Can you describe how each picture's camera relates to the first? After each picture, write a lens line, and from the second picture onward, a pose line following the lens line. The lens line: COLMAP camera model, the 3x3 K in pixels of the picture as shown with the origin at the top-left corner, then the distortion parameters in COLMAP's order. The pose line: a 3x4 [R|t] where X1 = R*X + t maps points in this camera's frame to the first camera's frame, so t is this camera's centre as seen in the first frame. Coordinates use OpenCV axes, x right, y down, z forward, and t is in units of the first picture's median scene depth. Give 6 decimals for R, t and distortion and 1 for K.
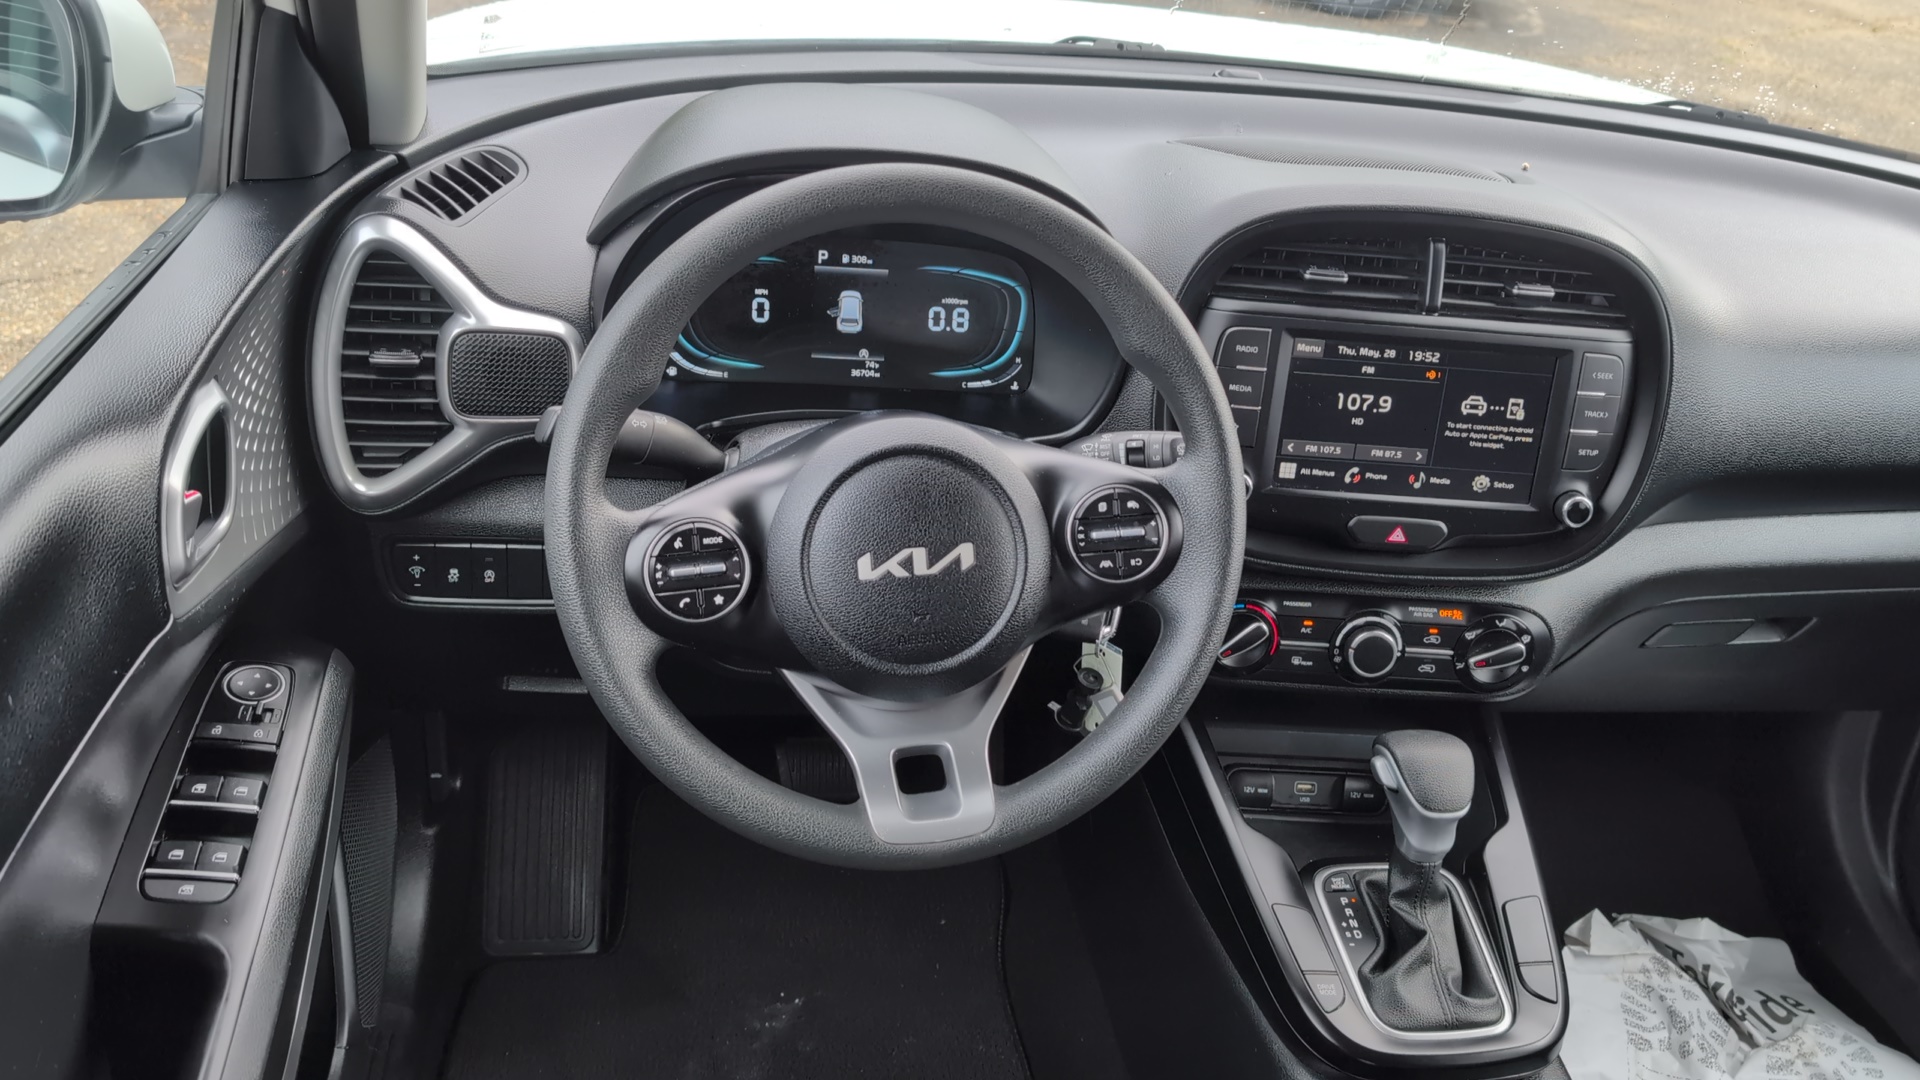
lens RADIAL K [[1475.4, 0, 944.0], [0, 1475.4, 548.9], [0, 0, 1]] dist [-0.003991, -0.018328]
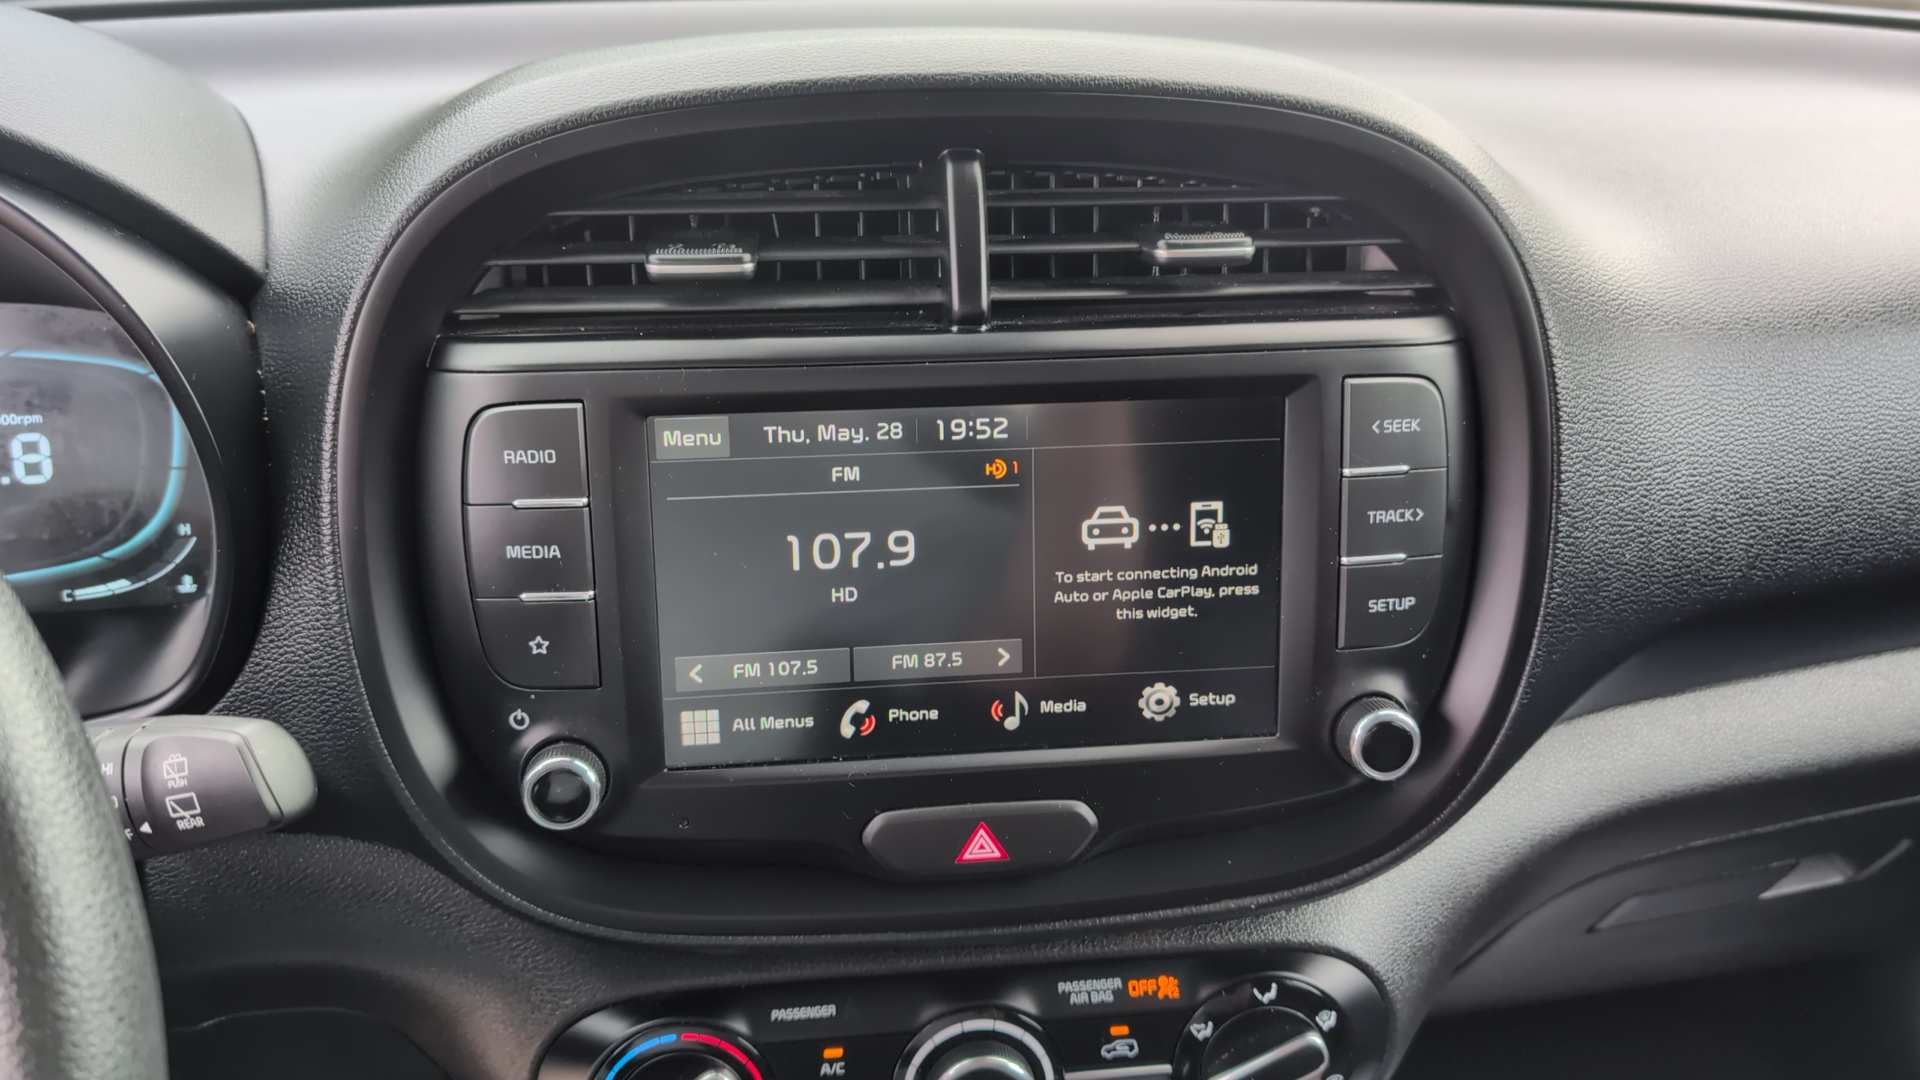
lens RADIAL K [[1475.4, 0, 963.5], [0, 1475.4, 531.6], [0, 0, 1]] dist [-0.003991, -0.018328]
pose [[0.992945, -0.112513, 0.037426, 0.299266], [0.115158, 0.990259, -0.078269, -0.067102], [-0.028255, 0.082027, 0.996229, 0.570968]]
